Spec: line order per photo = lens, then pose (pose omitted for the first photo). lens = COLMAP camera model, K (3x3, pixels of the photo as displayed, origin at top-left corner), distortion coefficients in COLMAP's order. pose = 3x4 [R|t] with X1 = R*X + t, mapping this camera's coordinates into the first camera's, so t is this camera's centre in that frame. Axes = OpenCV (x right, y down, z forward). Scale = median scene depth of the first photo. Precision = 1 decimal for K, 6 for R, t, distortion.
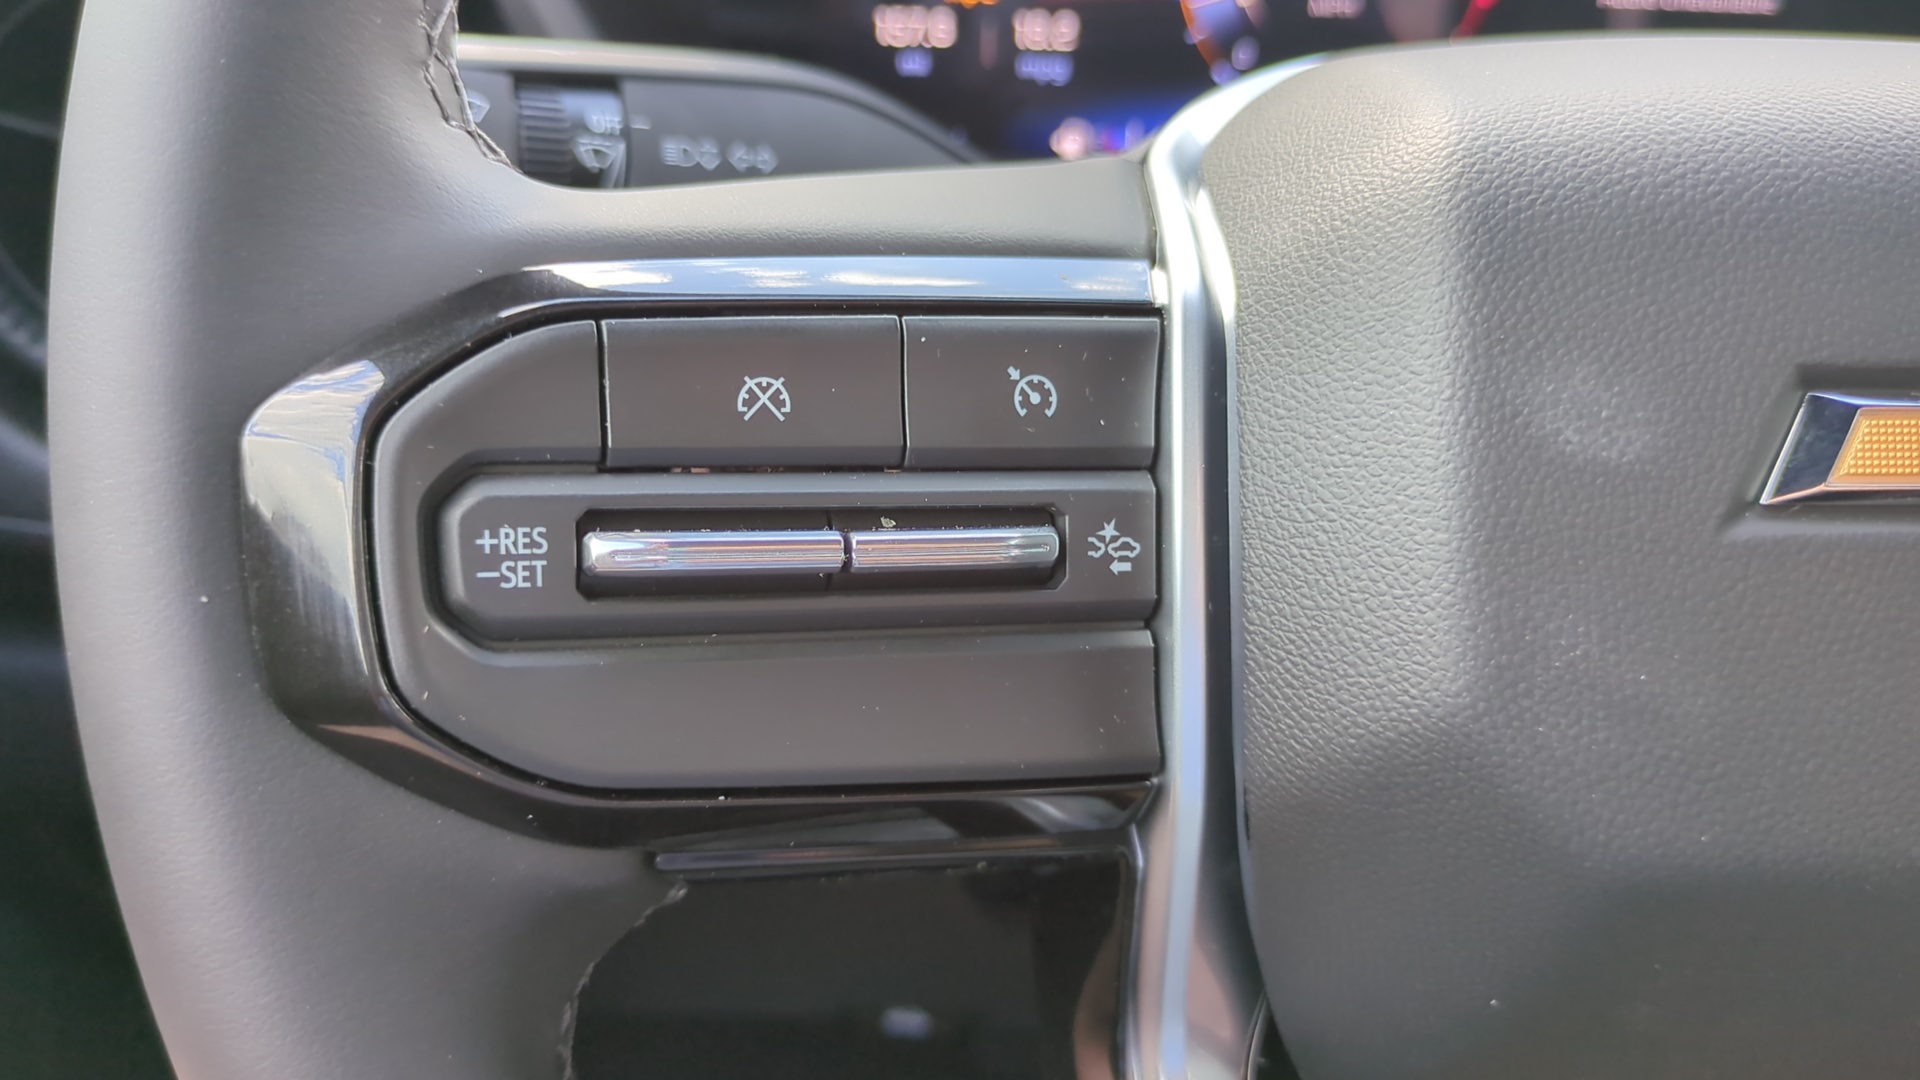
lens RADIAL K [[1630.5, 0, 960.3], [0, 1630.5, 541.1], [0, 0, 1]] dist [-0.011356, -0.001820]
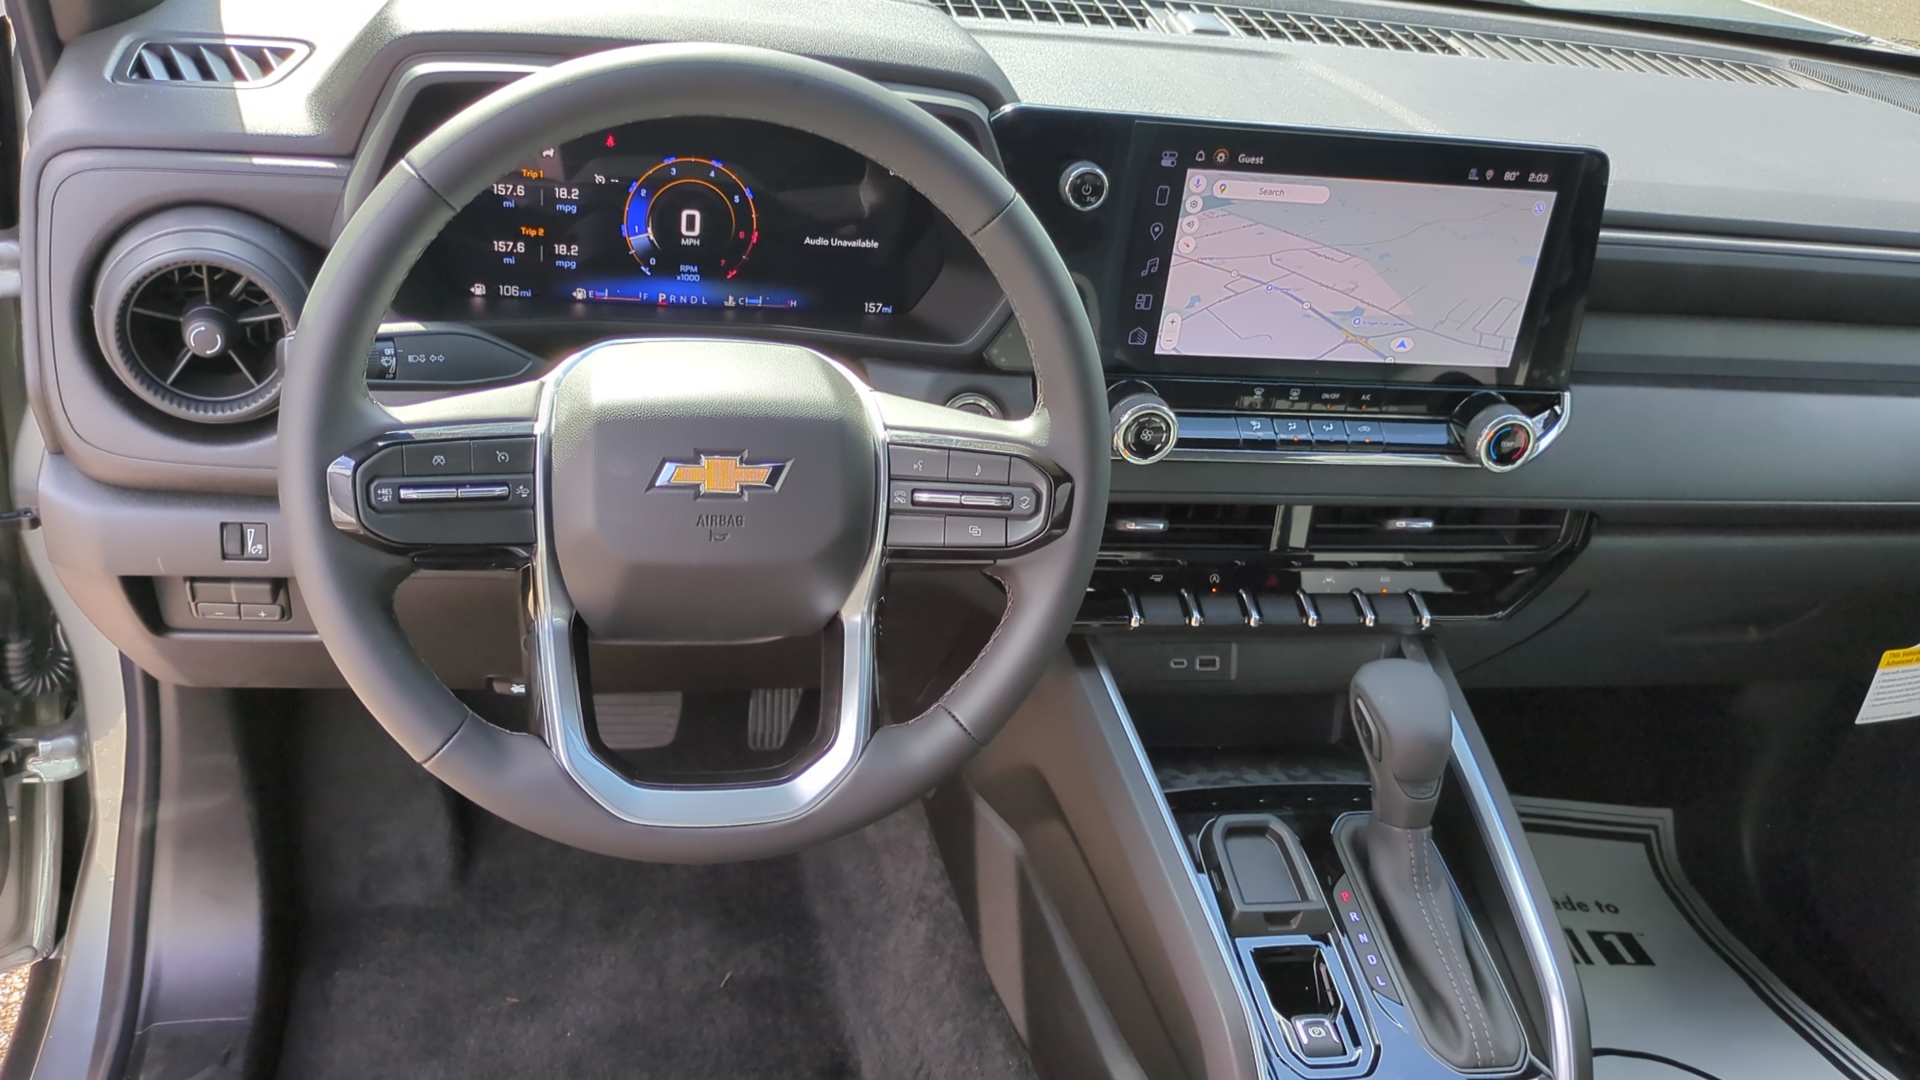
lens RADIAL K [[1630.5, 0, 958.3], [0, 1630.5, 538.1], [0, 0, 1]] dist [-0.011356, -0.001820]
pose [[0.984297, 0.001416, 0.176517, 0.476982], [-0.016683, 0.996238, 0.085040, -0.264165], [-0.175733, -0.086650, 0.980617, -3.528772]]
